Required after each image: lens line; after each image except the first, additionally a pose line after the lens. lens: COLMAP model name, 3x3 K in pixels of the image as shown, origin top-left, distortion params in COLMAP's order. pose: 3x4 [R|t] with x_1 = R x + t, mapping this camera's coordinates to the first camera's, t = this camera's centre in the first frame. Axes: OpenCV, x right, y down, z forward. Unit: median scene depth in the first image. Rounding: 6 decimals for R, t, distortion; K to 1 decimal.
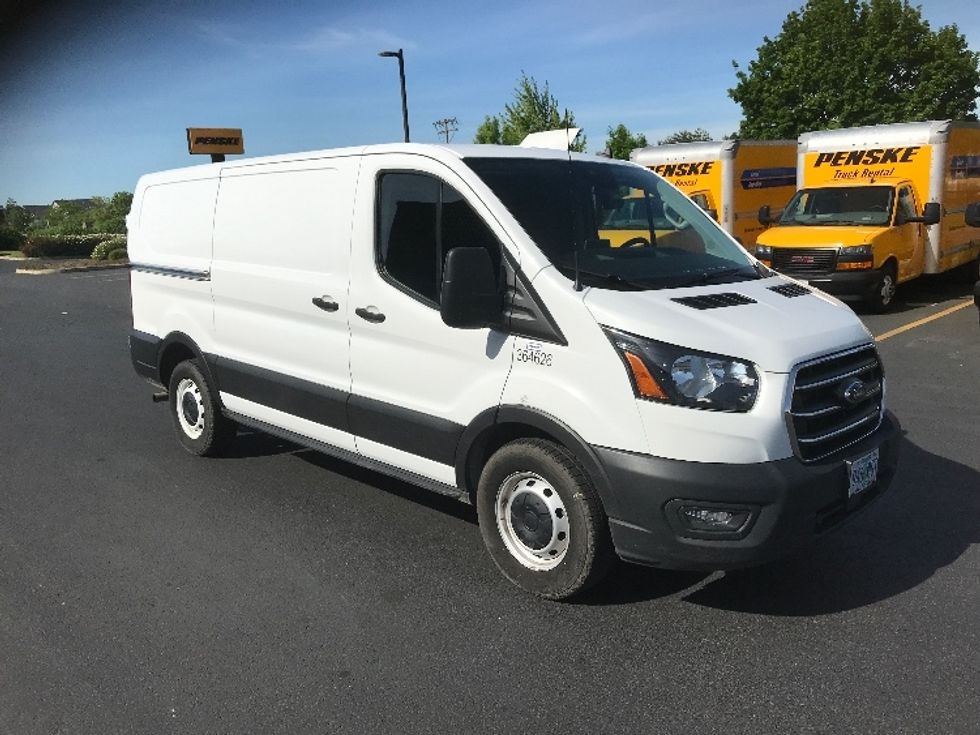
lens RADIAL K [[774.7, 0, 496.1], [0, 774.7, 369.7], [0, 0, 1]] dist [0.040756, 0.003099]
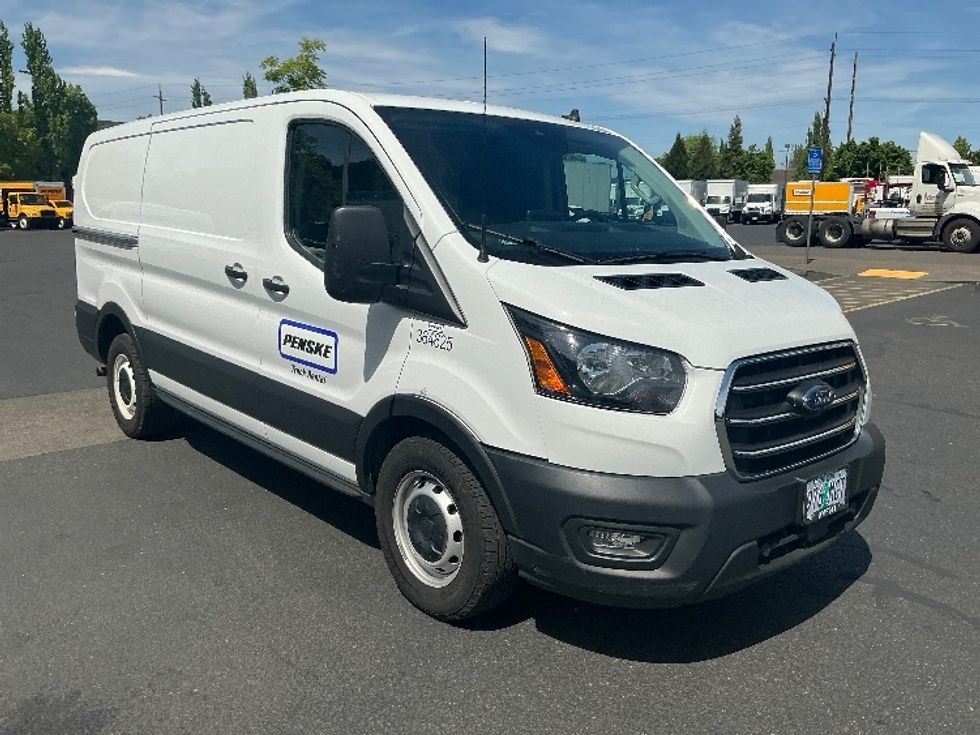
lens RADIAL K [[774.7, 0, 498.2], [0, 774.7, 364.6], [0, 0, 1]] dist [0.040756, 0.003099]
pose [[0.998073, 0.039954, -0.047474, 0.148628], [-0.039799, 0.999199, 0.004219, 0.004267], [0.047604, -0.002321, 0.998864, 0.146120]]
